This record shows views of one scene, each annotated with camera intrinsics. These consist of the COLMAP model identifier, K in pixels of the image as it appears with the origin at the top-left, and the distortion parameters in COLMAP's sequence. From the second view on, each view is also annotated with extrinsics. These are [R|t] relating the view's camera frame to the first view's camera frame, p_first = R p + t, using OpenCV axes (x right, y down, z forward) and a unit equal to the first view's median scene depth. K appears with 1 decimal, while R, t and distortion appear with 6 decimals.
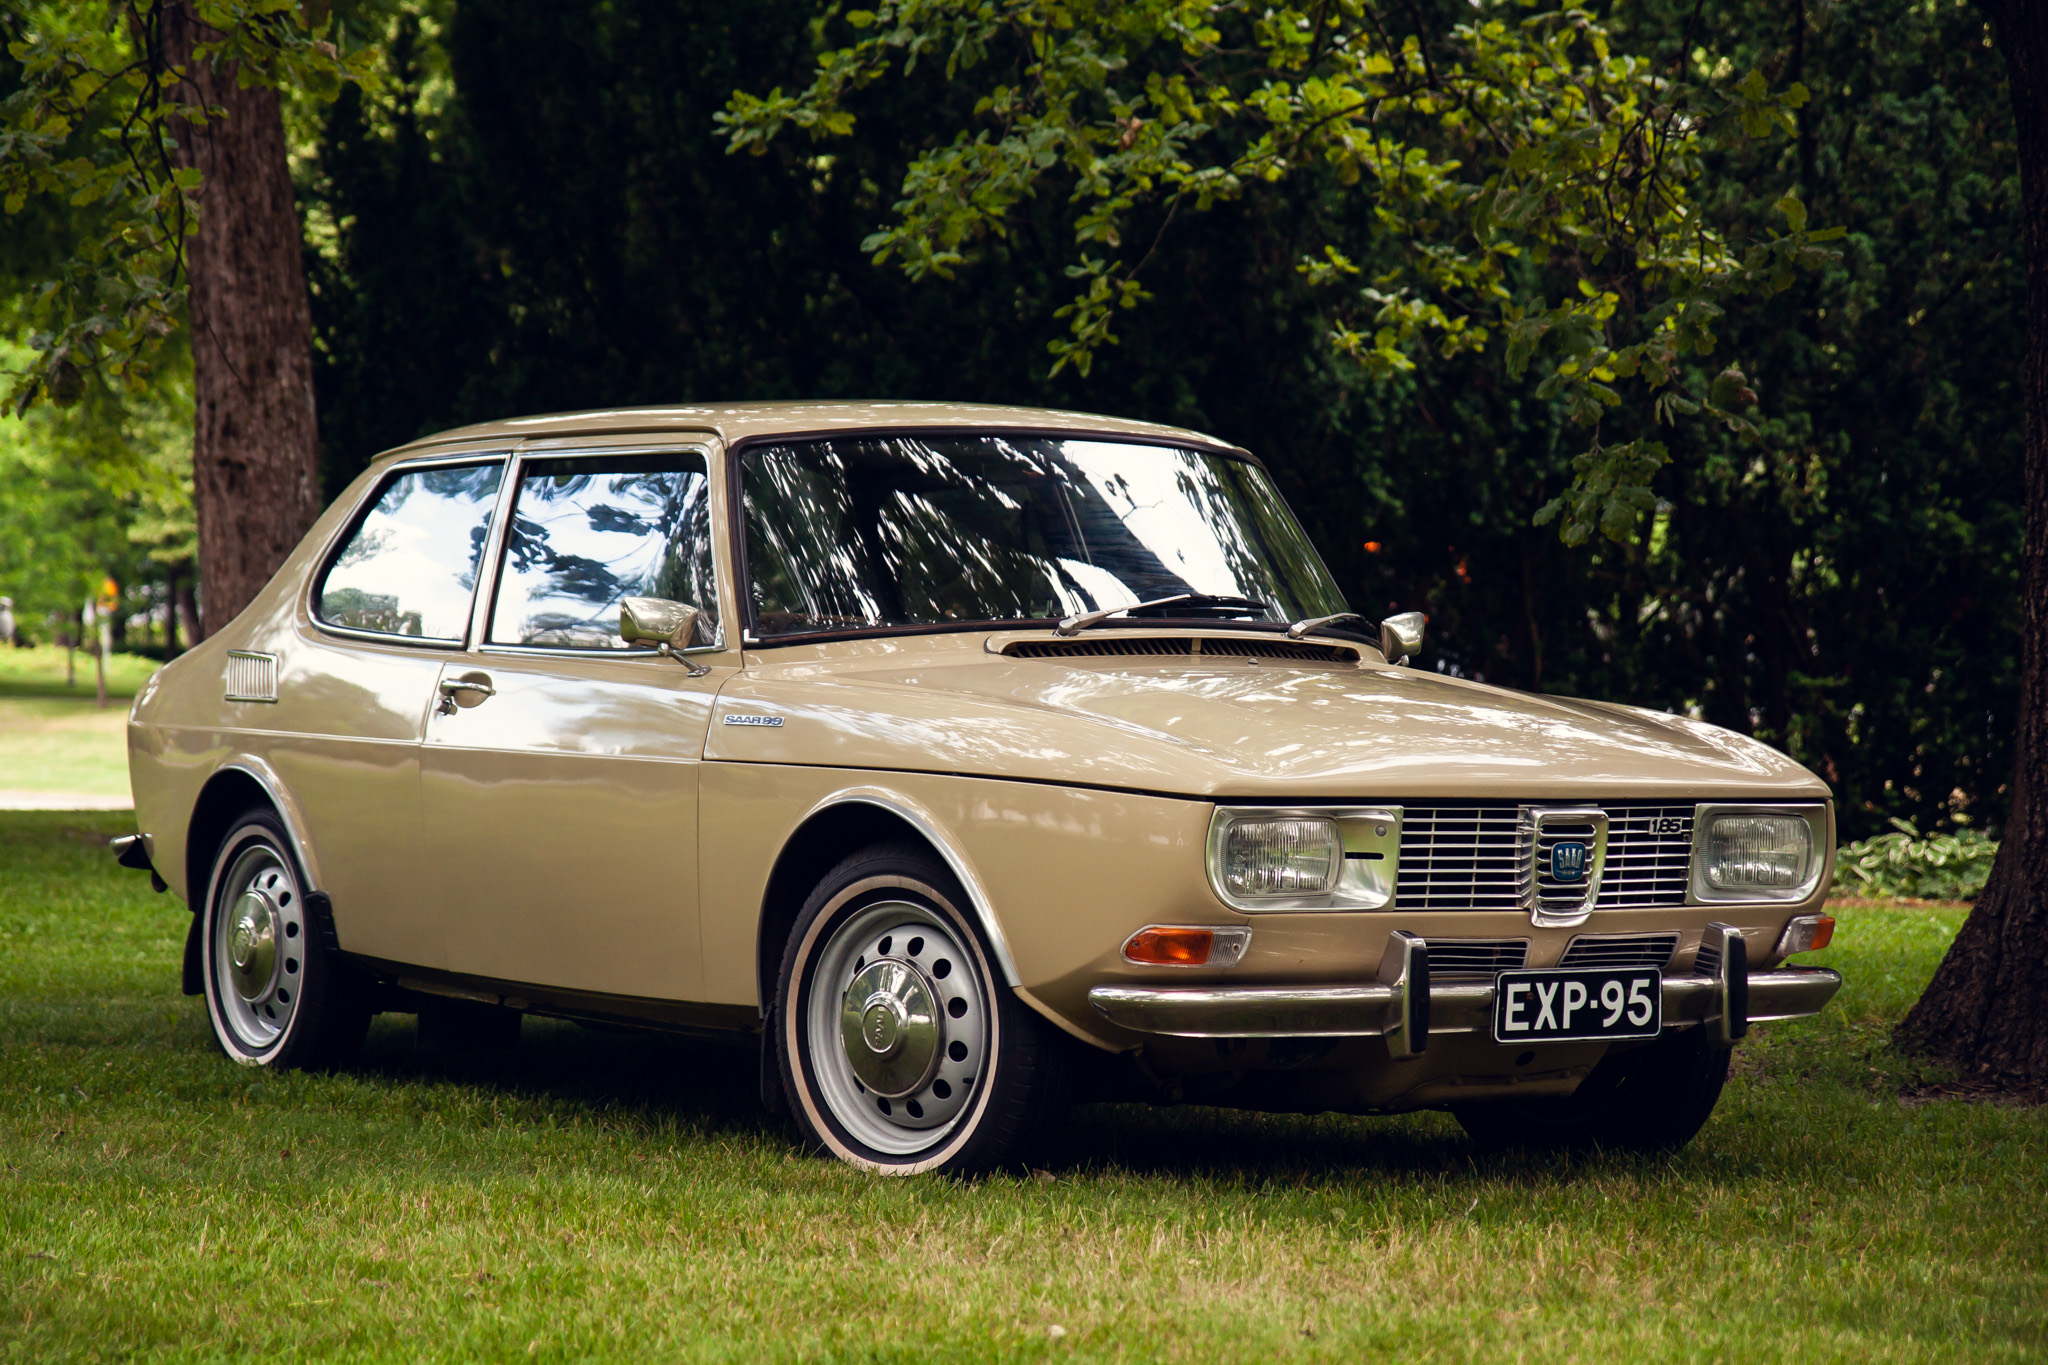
lens RADIAL K [[4712.6, 0, 1024.0], [0, 4712.6, 682.5], [0, 0, 1]] dist [0.376664, 0.010890]
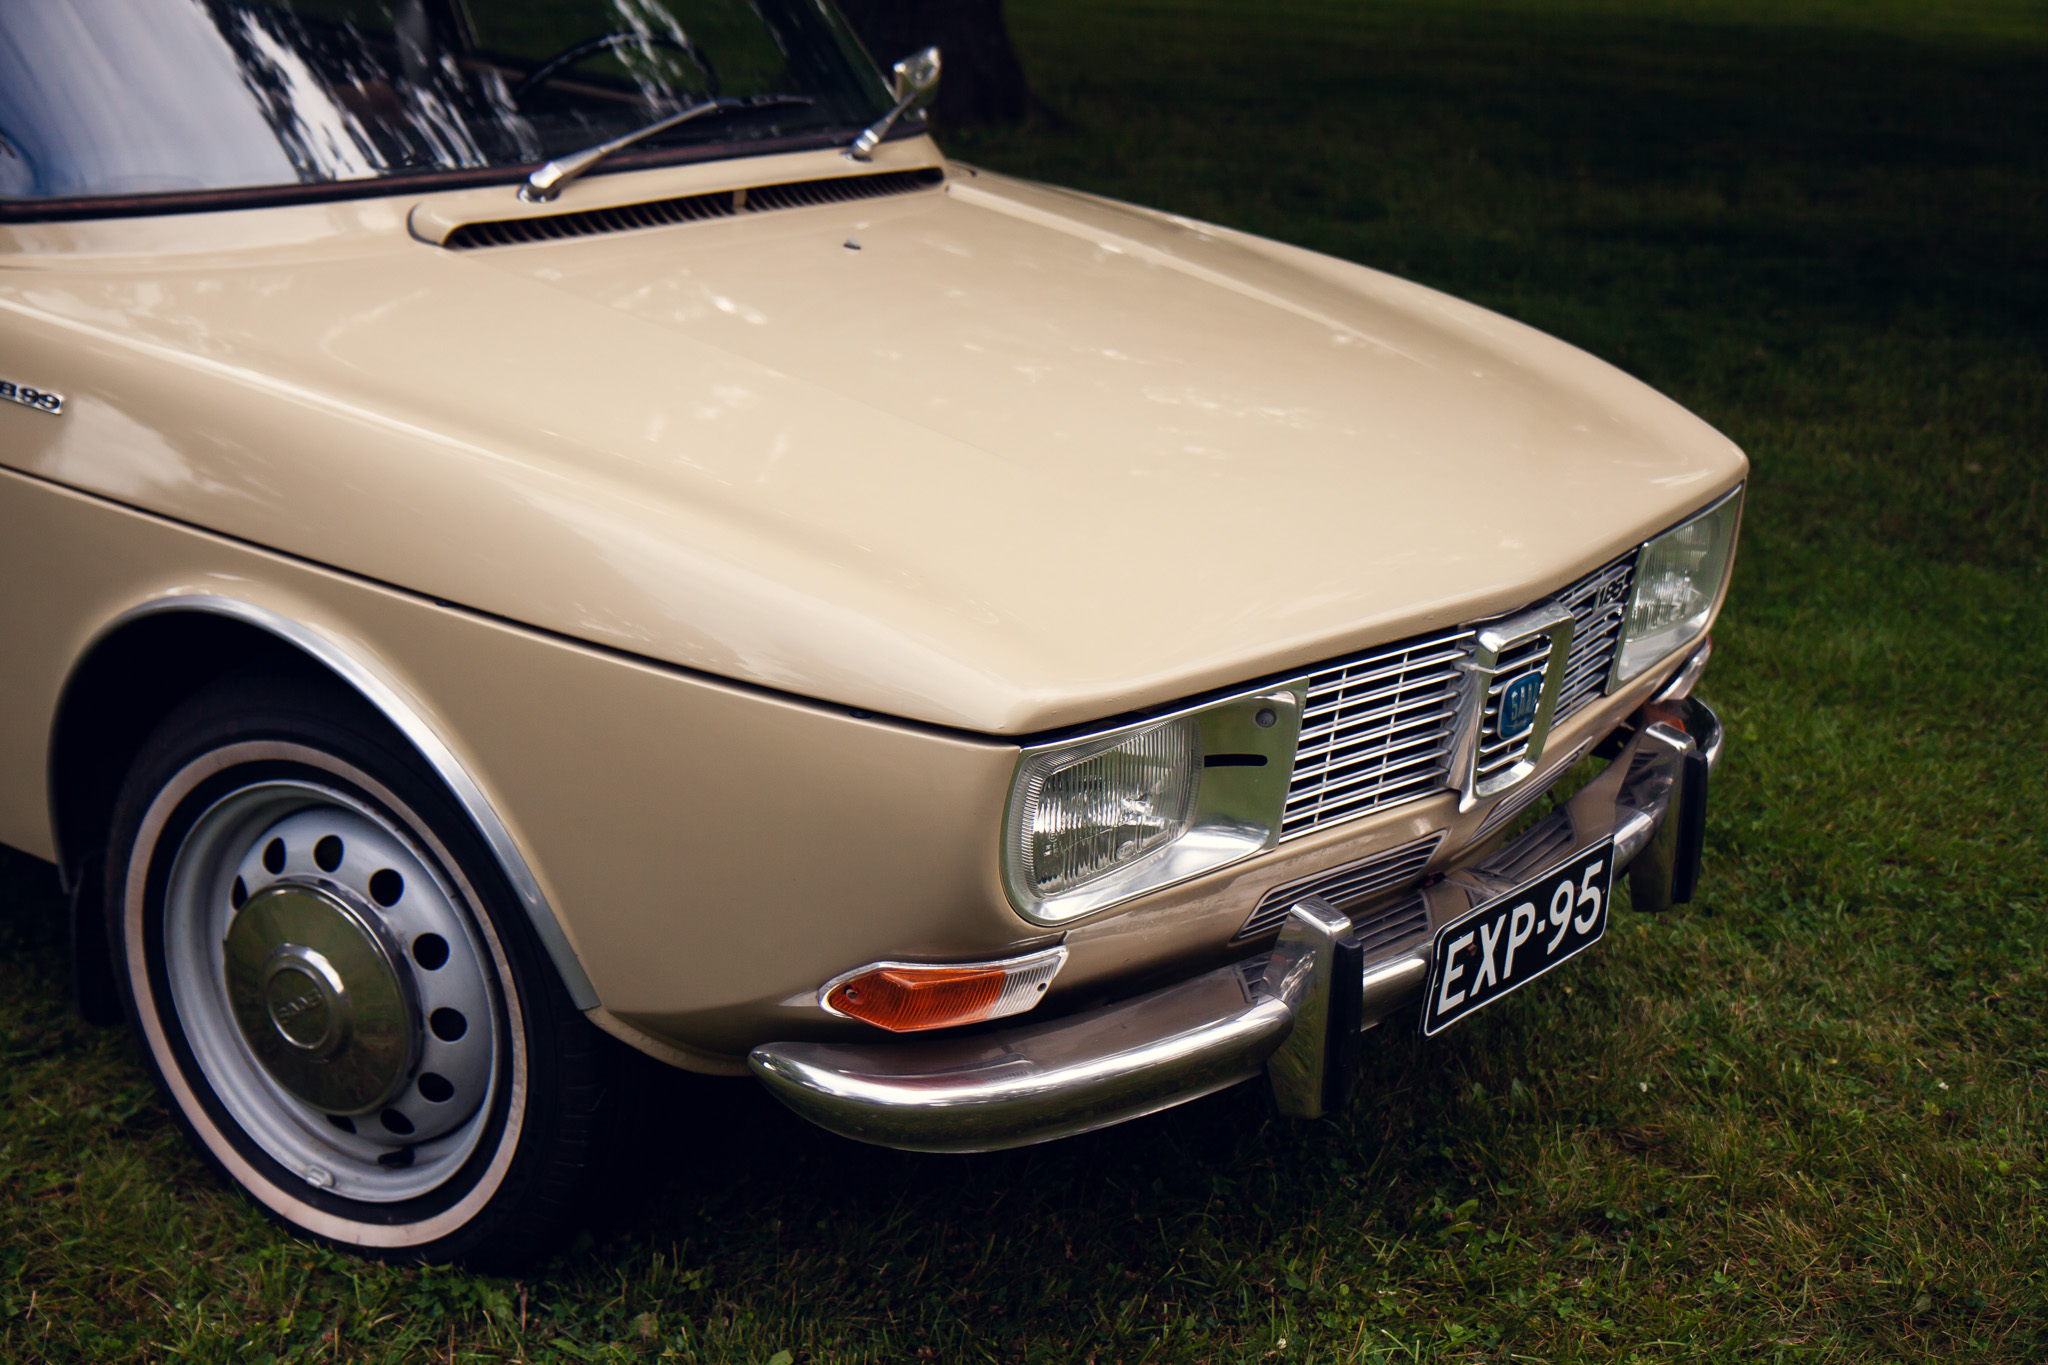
lens RADIAL K [[2827.0, 0, 1024.0], [0, 2827.0, 682.5], [0, 0, 1]] dist [0.030767, 0.038283]
pose [[0.954893, -0.074898, 0.287348, -0.045729], [-0.022298, 0.946850, 0.320900, -0.077403], [-0.296111, -0.312833, 0.902471, 0.702482]]
